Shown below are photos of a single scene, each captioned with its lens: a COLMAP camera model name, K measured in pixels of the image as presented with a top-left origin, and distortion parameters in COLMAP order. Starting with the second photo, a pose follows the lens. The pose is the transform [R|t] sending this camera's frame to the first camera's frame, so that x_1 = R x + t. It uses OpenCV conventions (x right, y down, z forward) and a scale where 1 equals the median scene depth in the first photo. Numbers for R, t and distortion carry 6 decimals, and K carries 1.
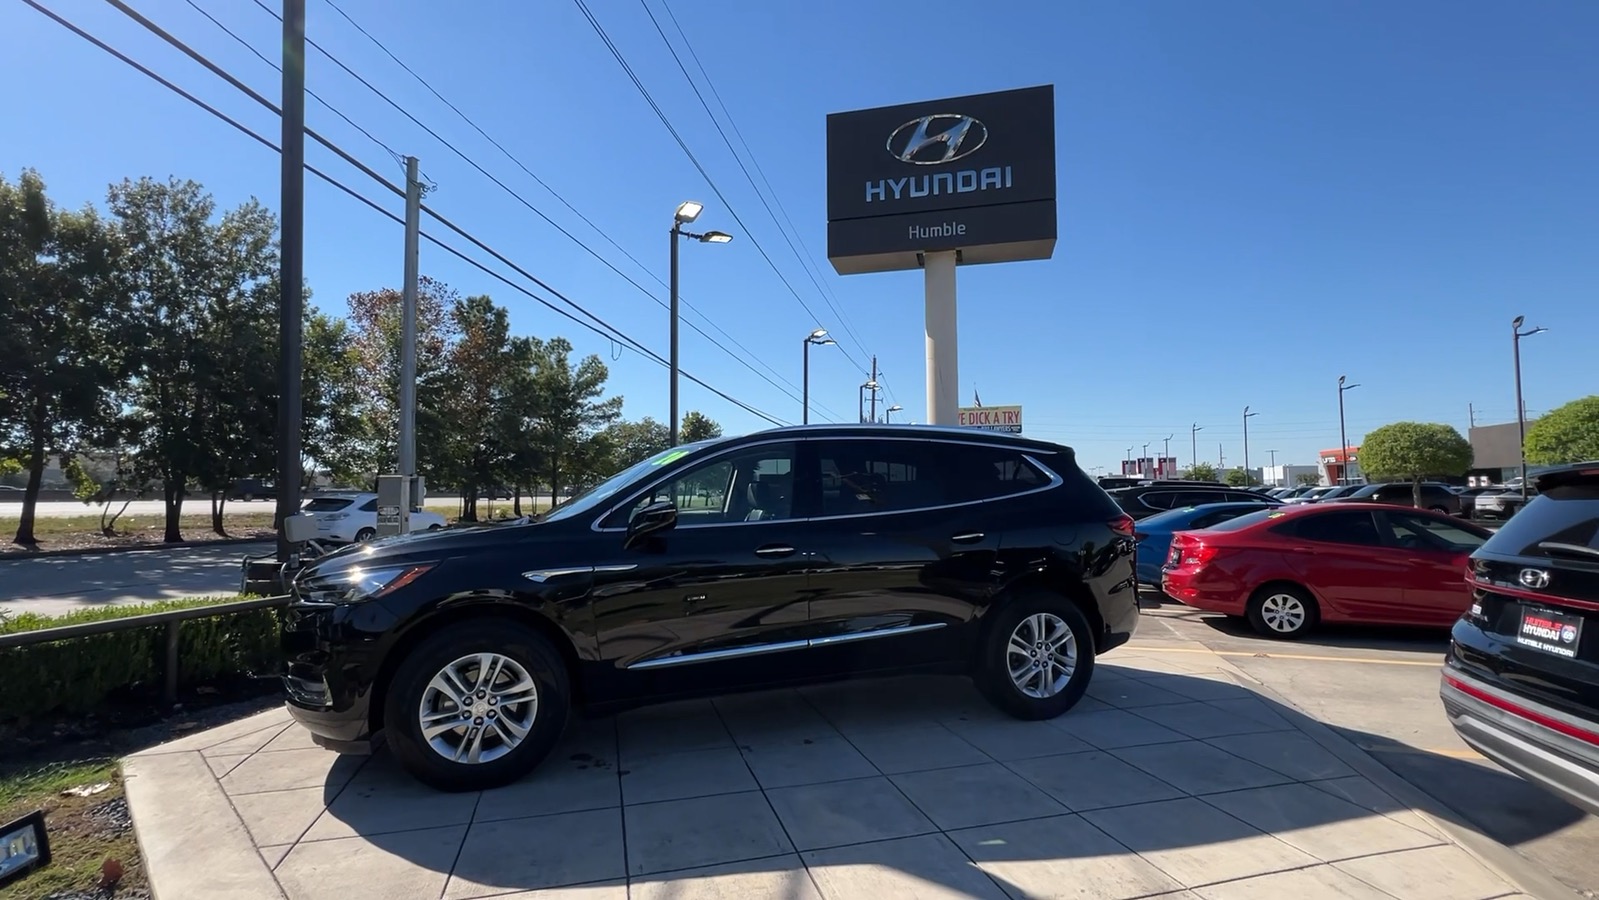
lens RADIAL K [[729.8, 0, 798.9], [0, 729.8, 452.5], [0, 0, 1]] dist [-0.000537, 0.000787]
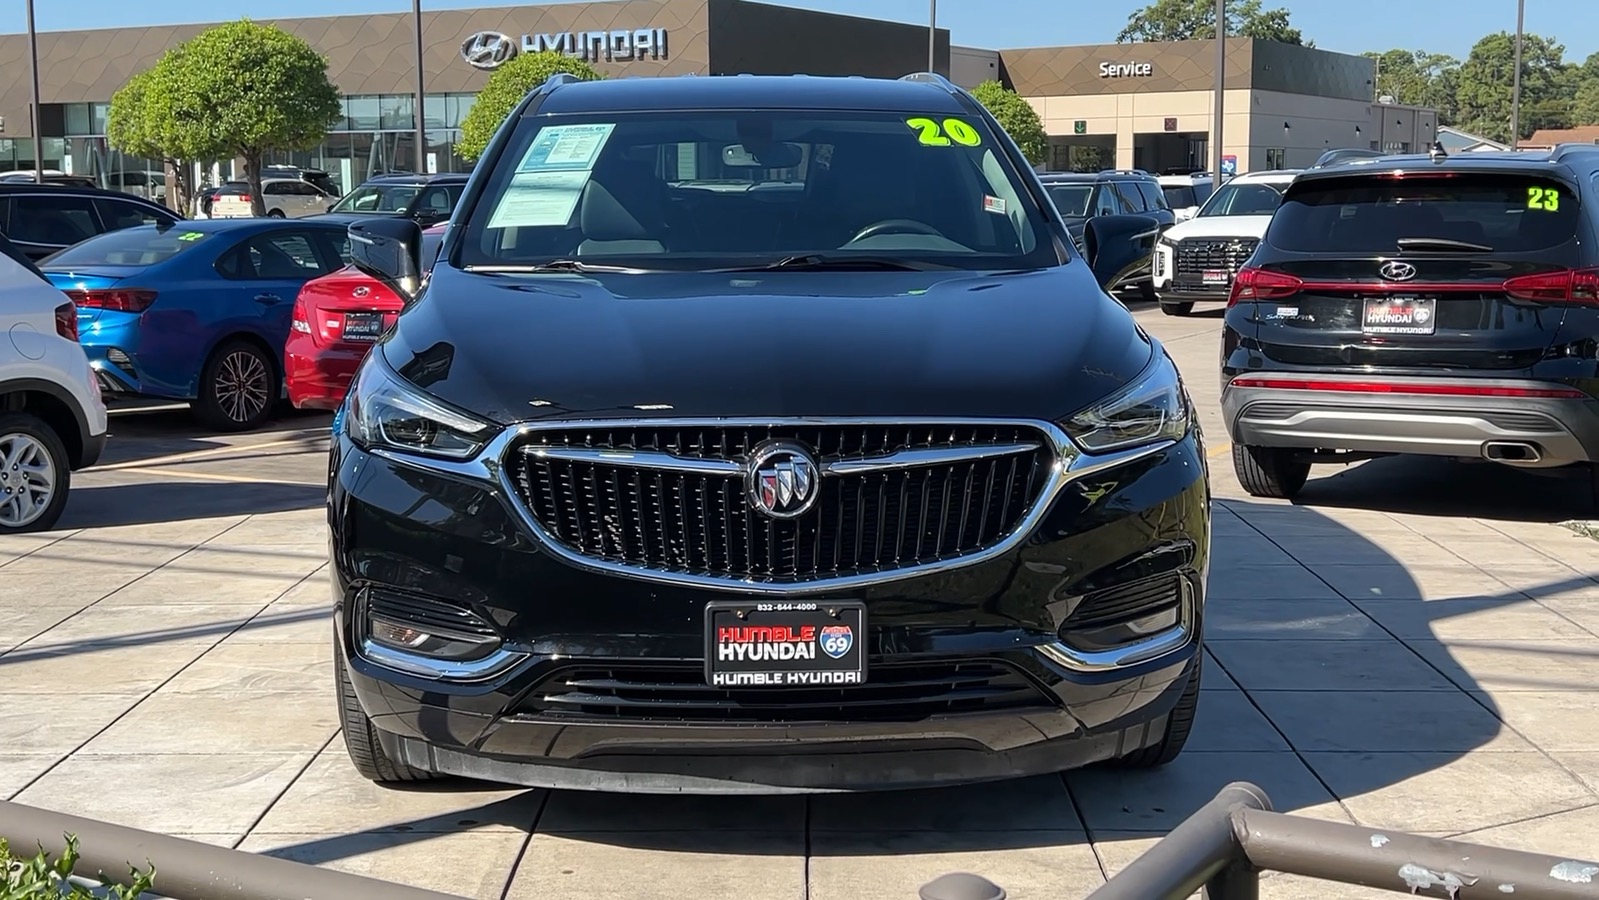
lens RADIAL K [[1989.4, 0, 790.4], [0, 1989.4, 449.5], [0, 0, 1]] dist [0.184087, -0.518125]
pose [[0.279530, -0.122142, 0.952336, -0.453623], [-0.048415, 0.988821, 0.141032, 0.010254], [-0.958915, -0.085530, 0.270492, 0.207878]]
